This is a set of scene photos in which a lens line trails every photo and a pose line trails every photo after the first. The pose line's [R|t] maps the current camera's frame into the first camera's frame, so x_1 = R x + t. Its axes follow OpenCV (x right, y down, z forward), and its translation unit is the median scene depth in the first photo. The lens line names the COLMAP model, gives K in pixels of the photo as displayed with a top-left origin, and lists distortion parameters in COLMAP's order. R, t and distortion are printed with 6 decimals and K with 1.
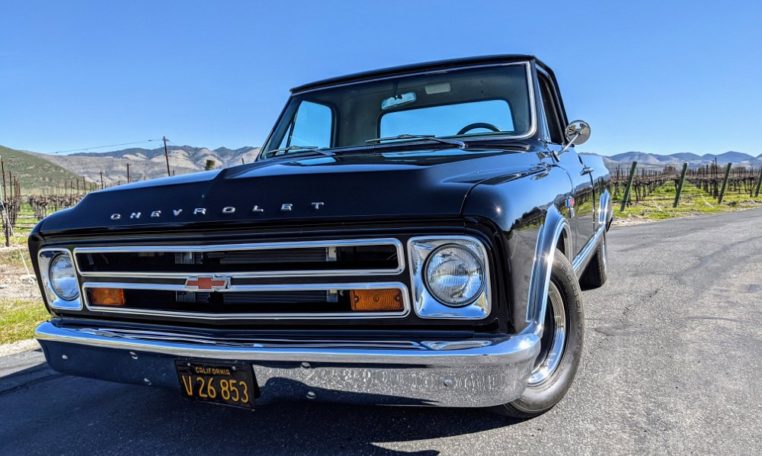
lens RADIAL K [[616.6, 0, 378.8], [0, 616.6, 243.8], [0, 0, 1]] dist [0.003977, 0.000636]
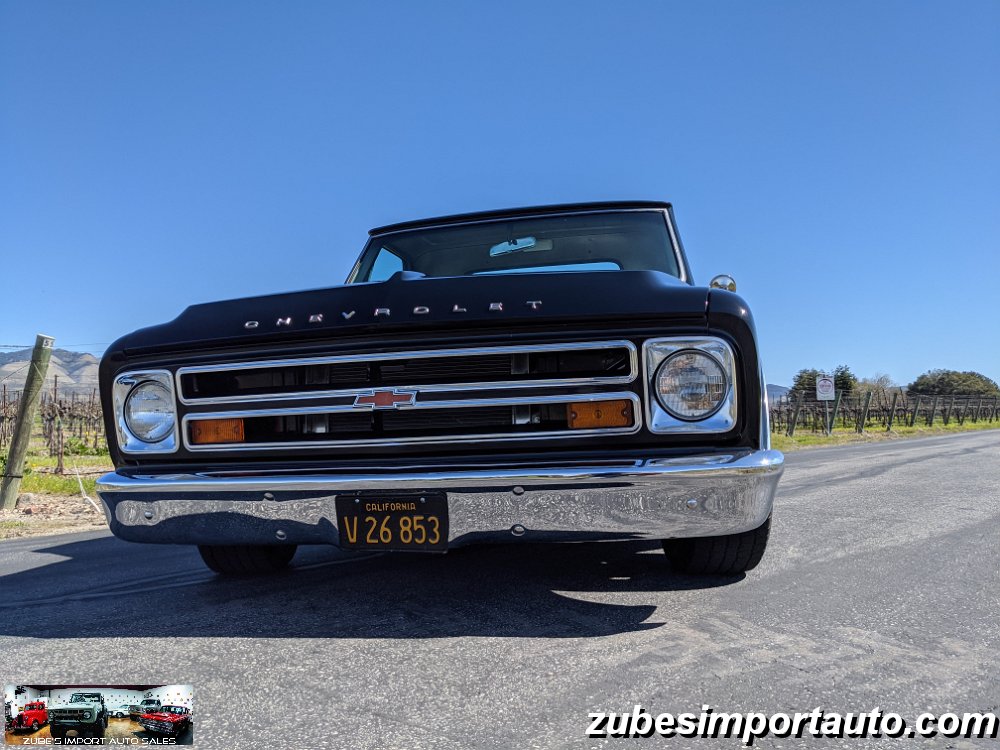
lens RADIAL K [[812.0, 0, 497.5], [0, 812.0, 381.1], [0, 0, 1]] dist [0.047376, -0.093514]
pose [[0.982126, 0.033758, 0.185171, -0.336283], [-0.006771, 0.989485, -0.144479, 0.197149], [-0.188101, 0.140643, 0.972028, -0.087325]]
